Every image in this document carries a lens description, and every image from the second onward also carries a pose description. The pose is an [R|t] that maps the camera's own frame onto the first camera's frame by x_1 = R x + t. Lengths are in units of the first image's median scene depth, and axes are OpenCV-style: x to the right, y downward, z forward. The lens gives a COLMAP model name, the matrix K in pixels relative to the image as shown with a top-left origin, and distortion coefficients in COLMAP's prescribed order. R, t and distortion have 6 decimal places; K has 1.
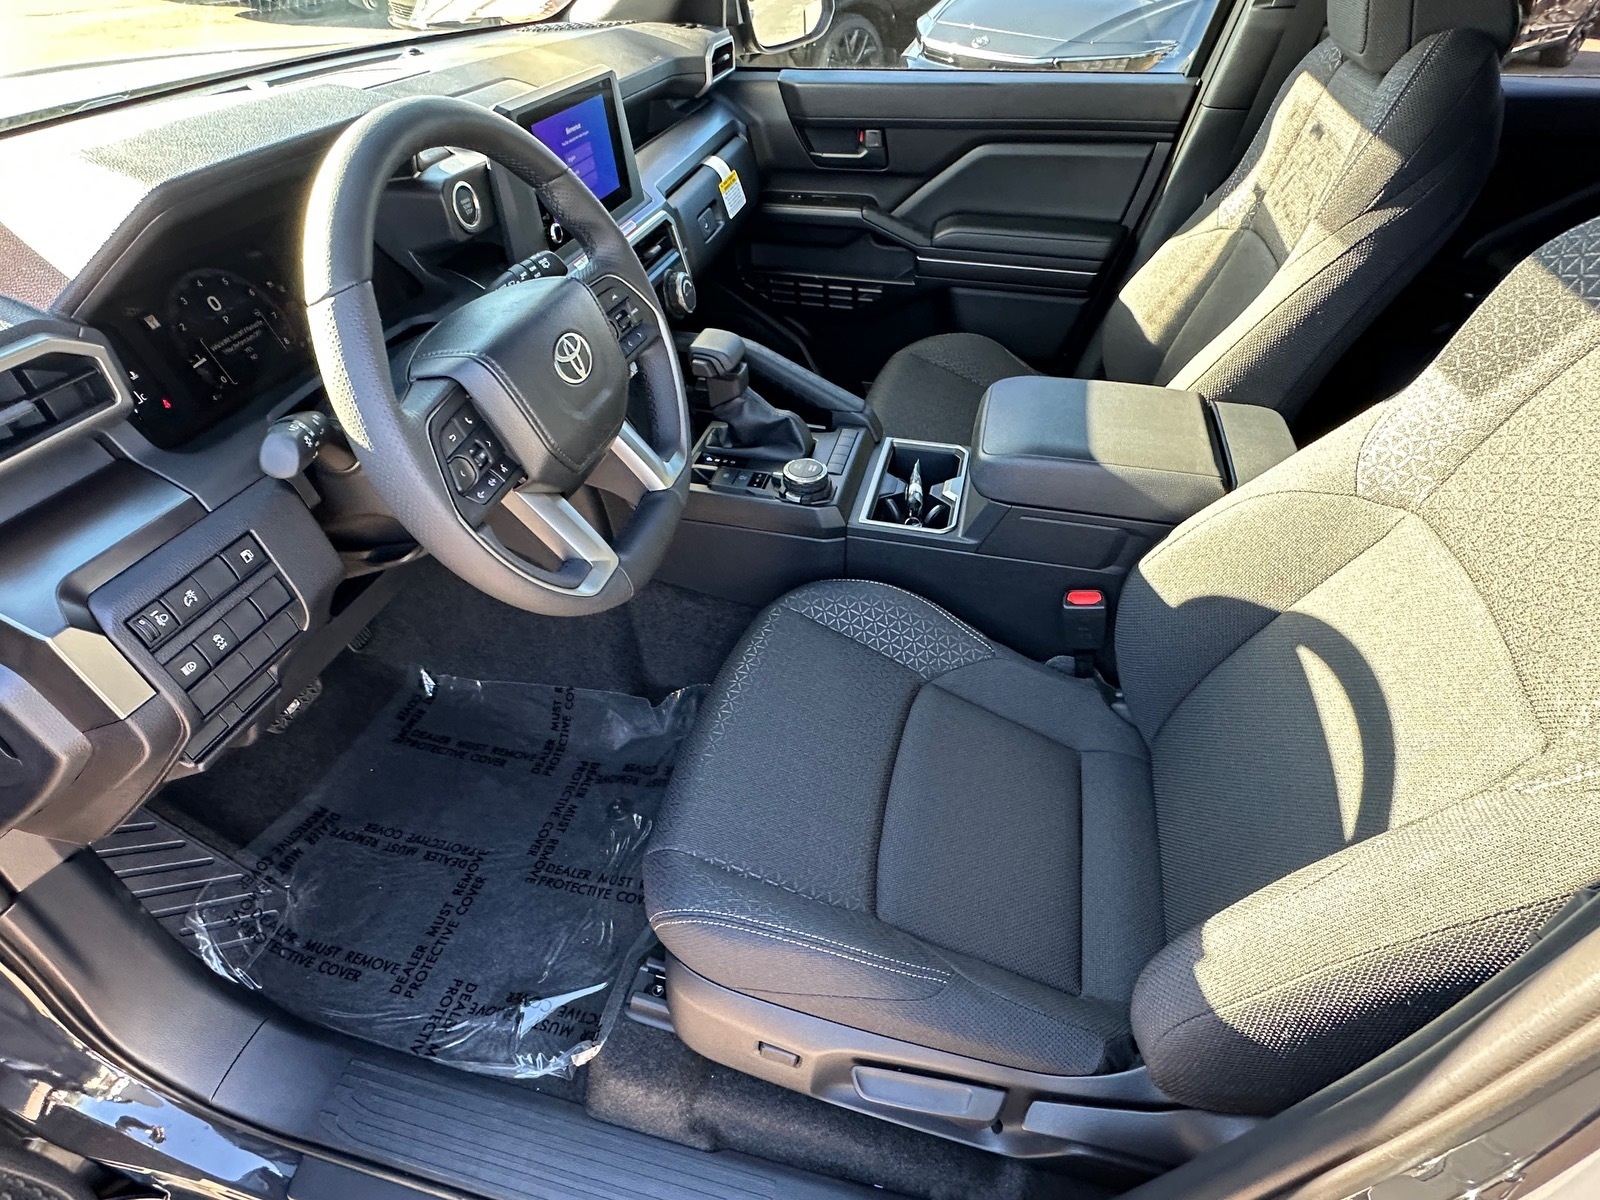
lens RADIAL K [[847.0, 0, 798.3], [0, 847.0, 613.5], [0, 0, 1]] dist [-0.012228, 0.001363]
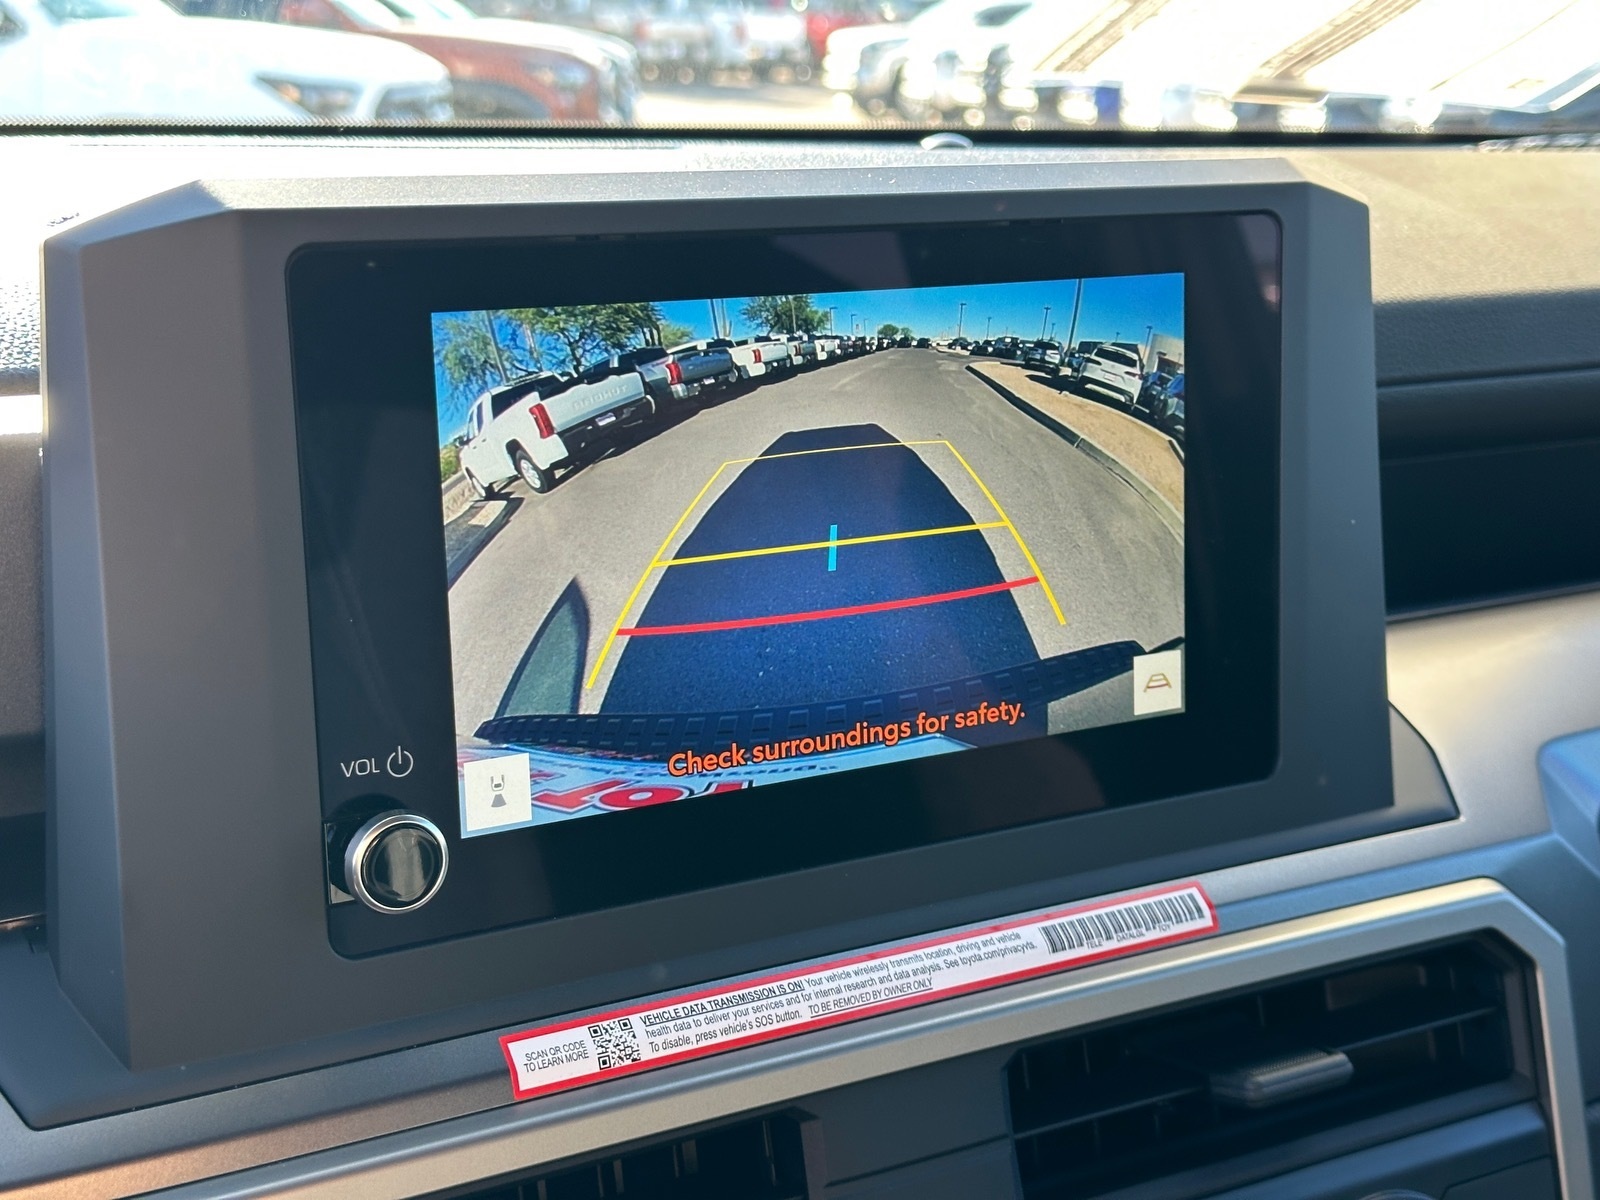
lens RADIAL K [[2213.0, 0, 800.0], [0, 2213.0, 600.0], [0, 0, 1]] dist [0.185301, 0.023330]
pose [[0.691377, 0.175298, -0.700906, 0.091314], [-0.476463, 0.839894, -0.259926, -0.478875], [0.543122, 0.513662, 0.664206, 0.822728]]
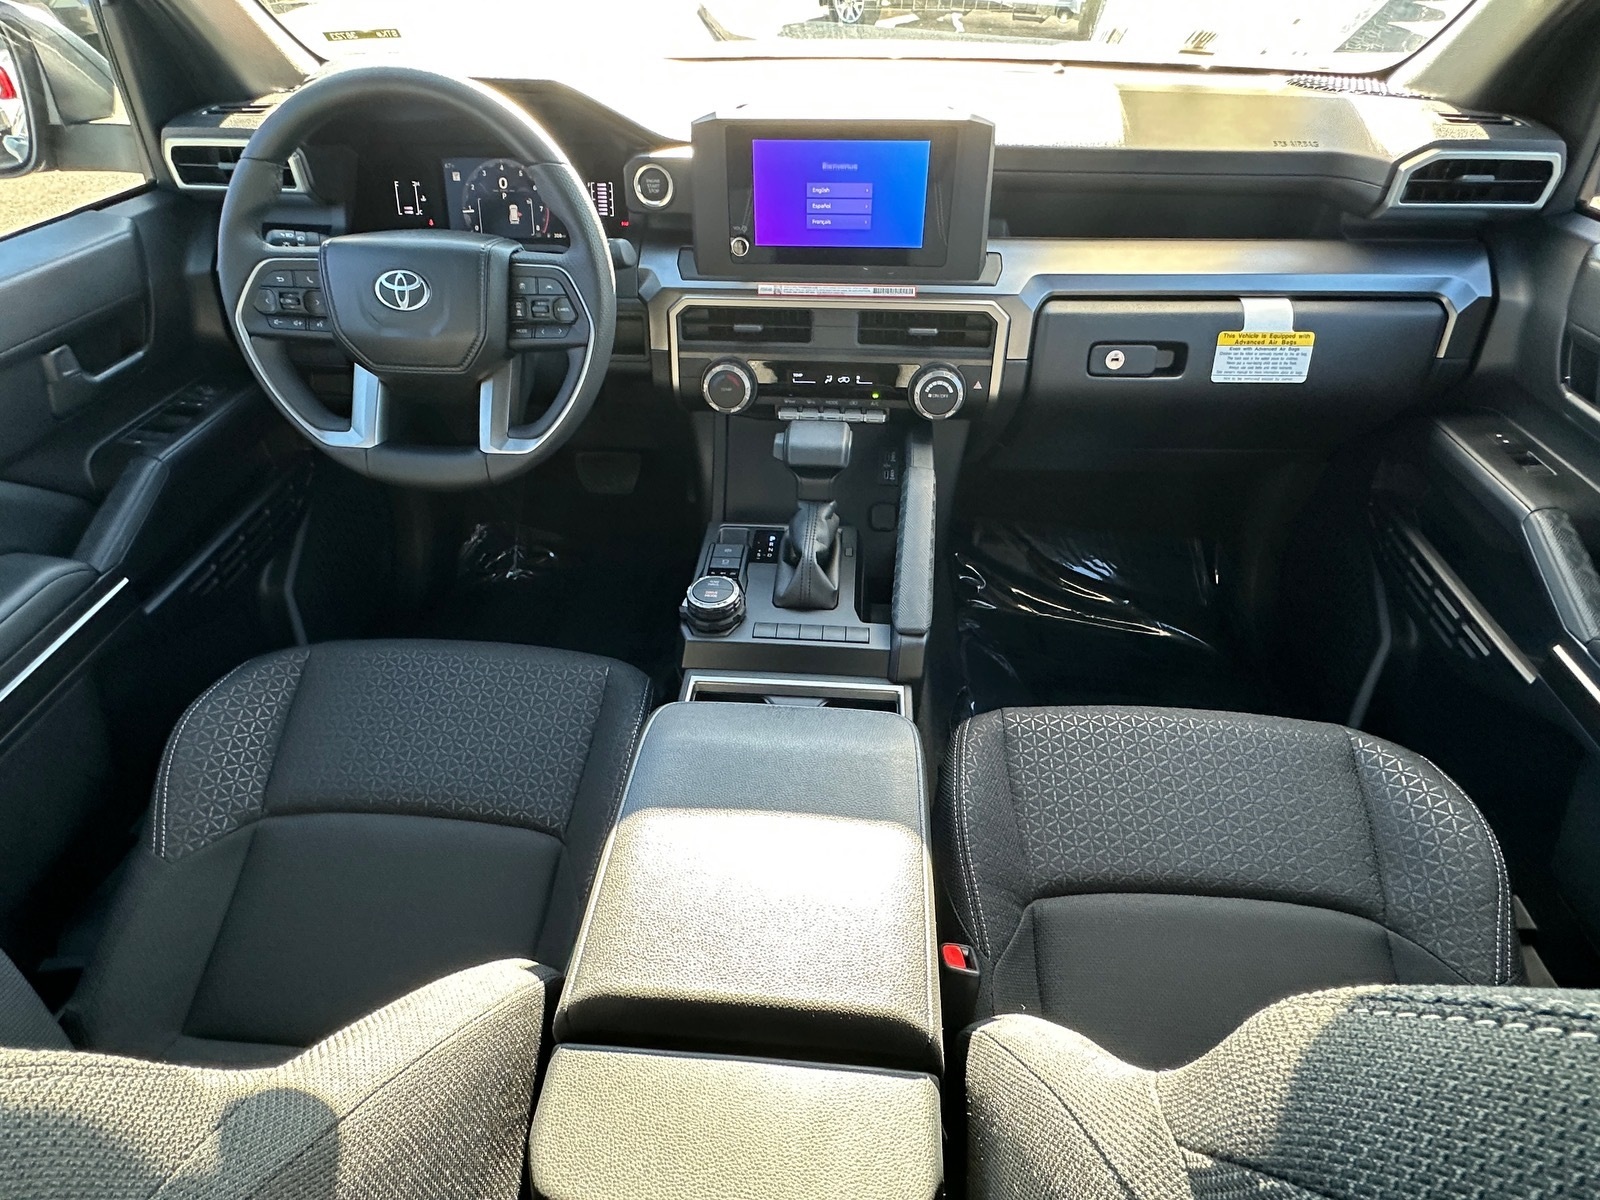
lens RADIAL K [[847.0, 0, 798.3], [0, 847.0, 613.5], [0, 0, 1]] dist [-0.012228, 0.001363]
pose [[0.152280, 0.638473, -0.754429, 0.866966], [-0.635543, 0.647841, 0.419985, -0.727096], [0.756899, 0.415517, 0.504431, 0.837526]]
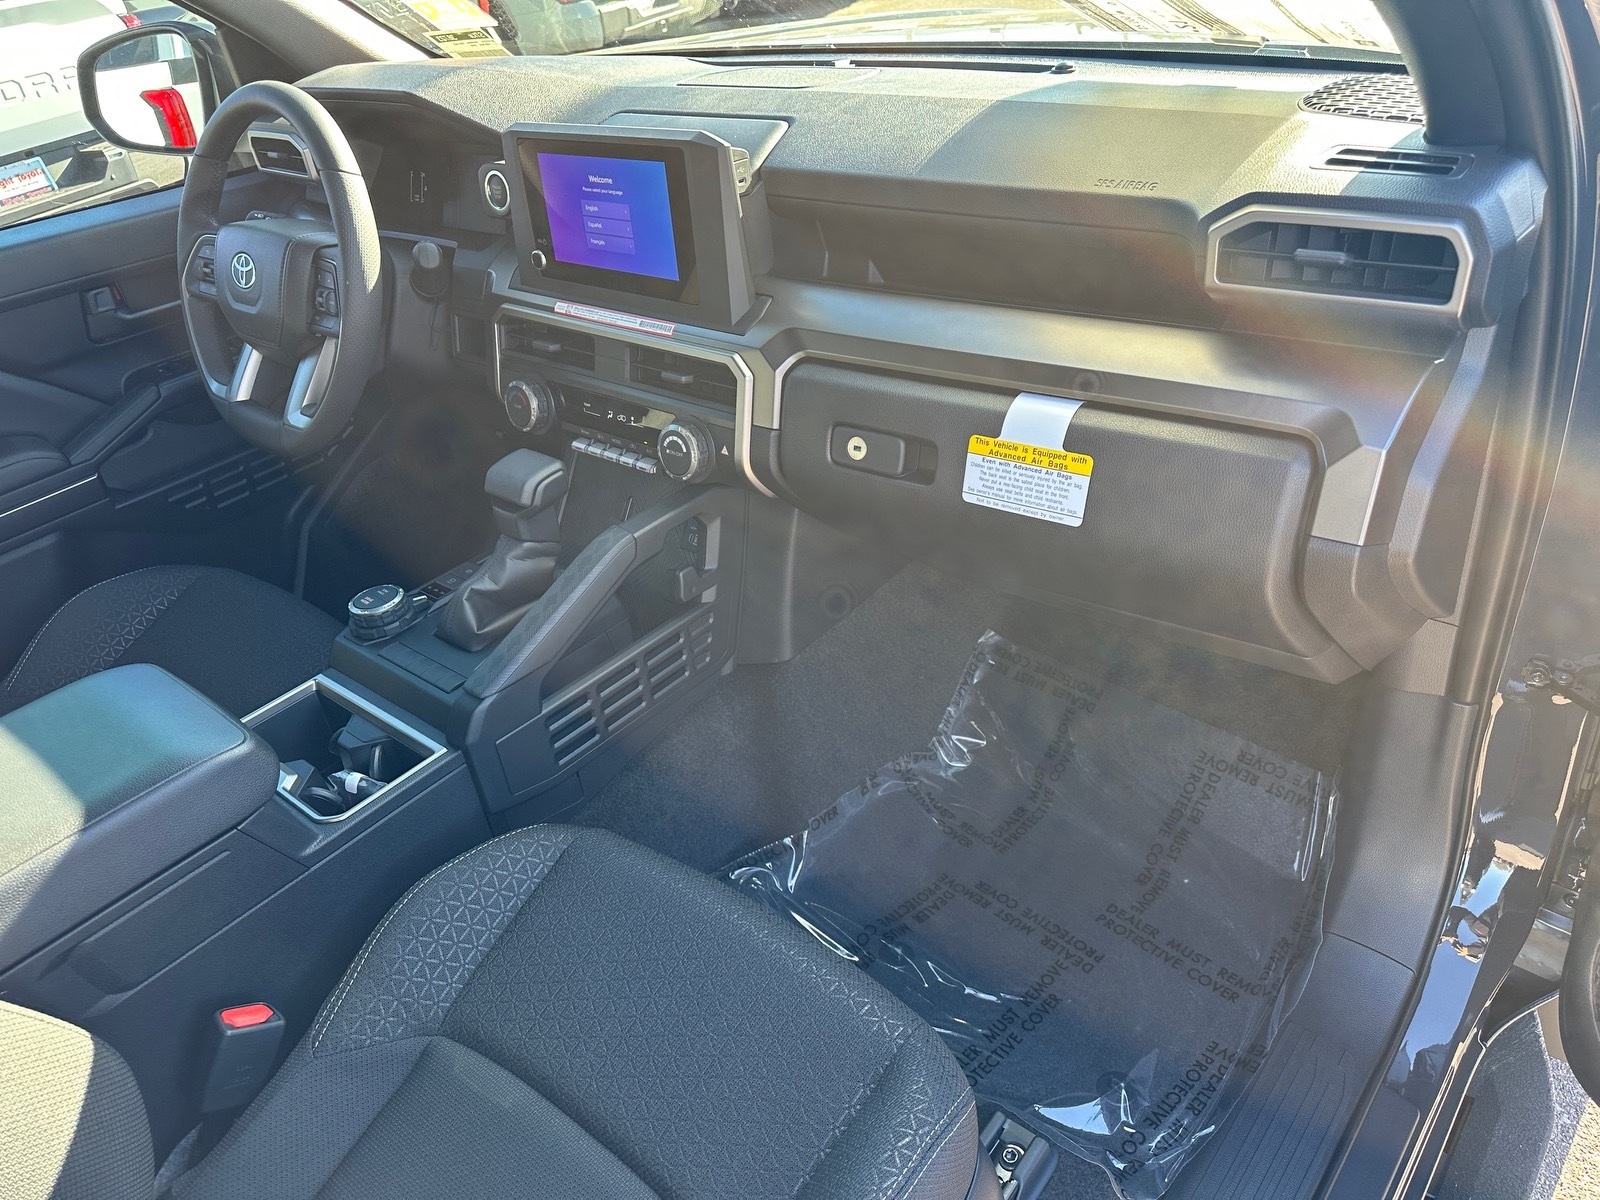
lens RADIAL K [[1127.6, 0, 800.0], [0, 1127.6, 600.0], [0, 0, 1]] dist [0.129303, -0.243691]
pose [[-0.446381, 0.527414, -0.722896, 0.799854], [-0.490986, 0.531029, 0.690609, -1.453938], [0.748116, 0.663207, 0.021912, 1.651846]]
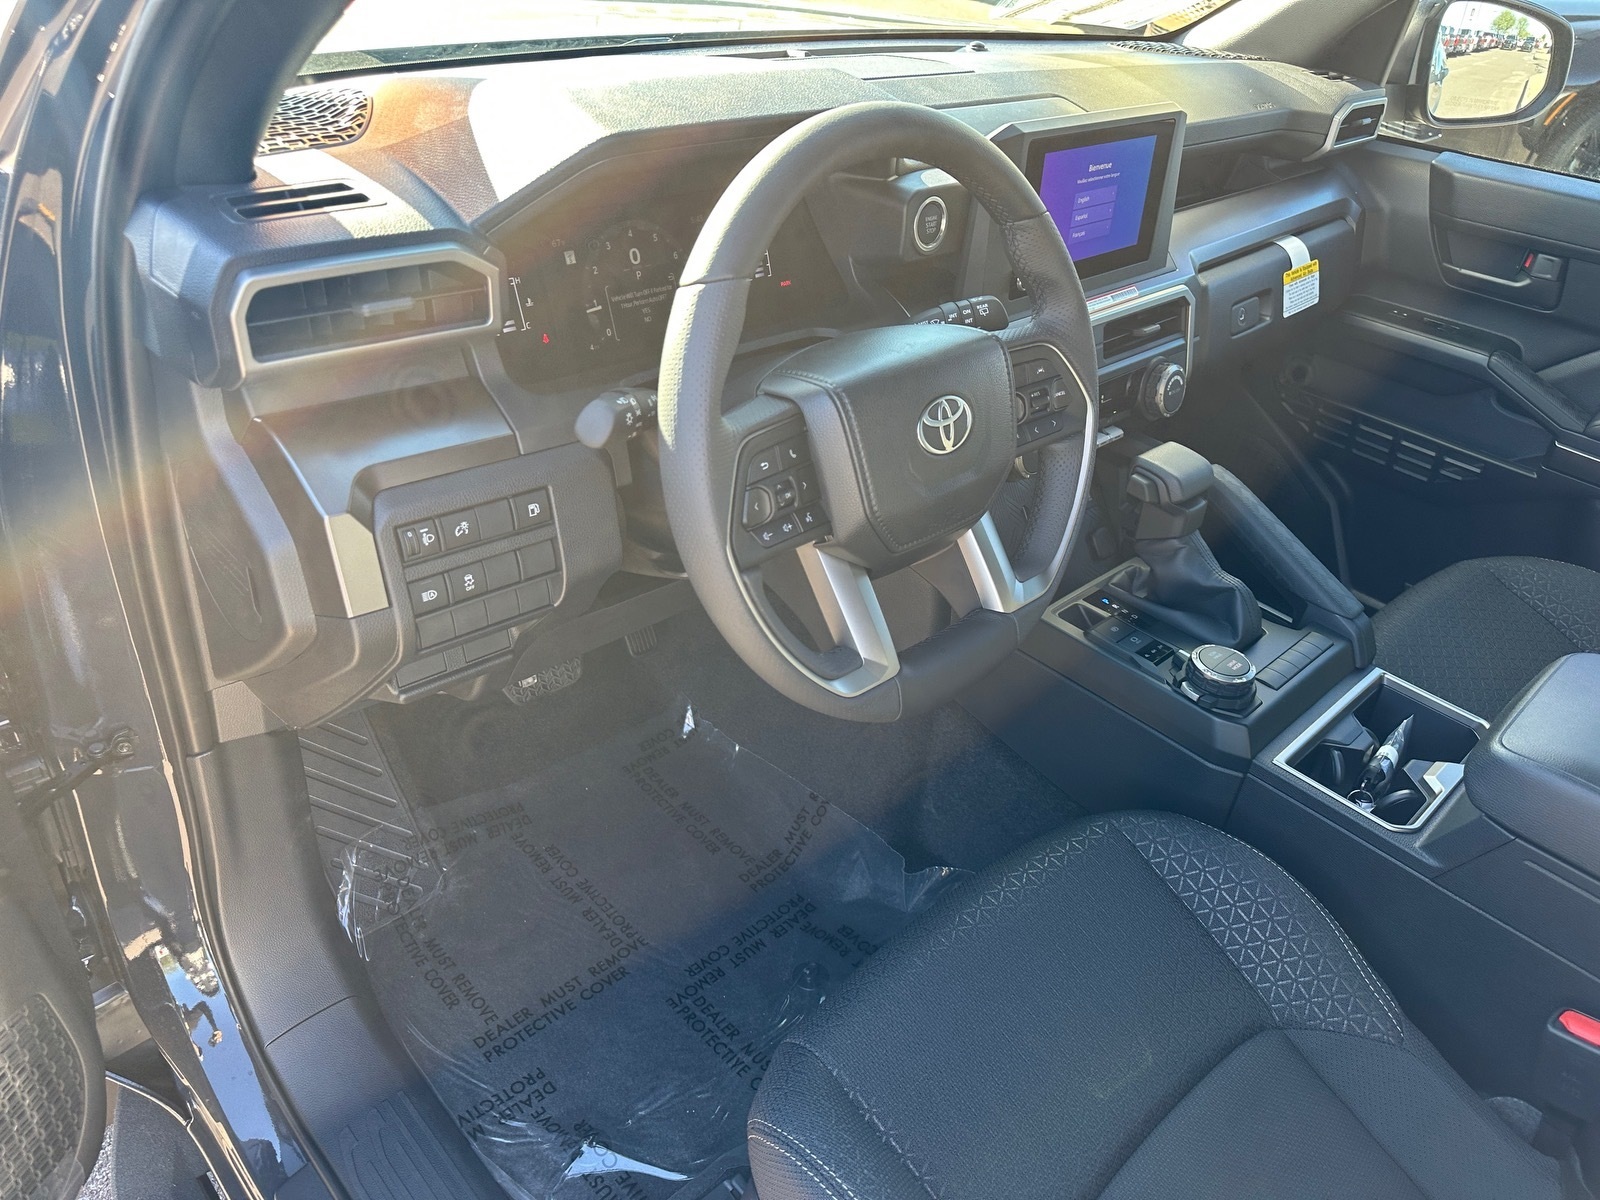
lens RADIAL K [[1127.6, 0, 800.0], [0, 1127.6, 600.0], [0, 0, 1]] dist [0.129303, -0.243691]
pose [[0.839814, 0.360737, -0.405686, 0.102900], [-0.415311, 0.908182, -0.052181, -0.025537], [0.349613, 0.212308, 0.912522, -0.016660]]
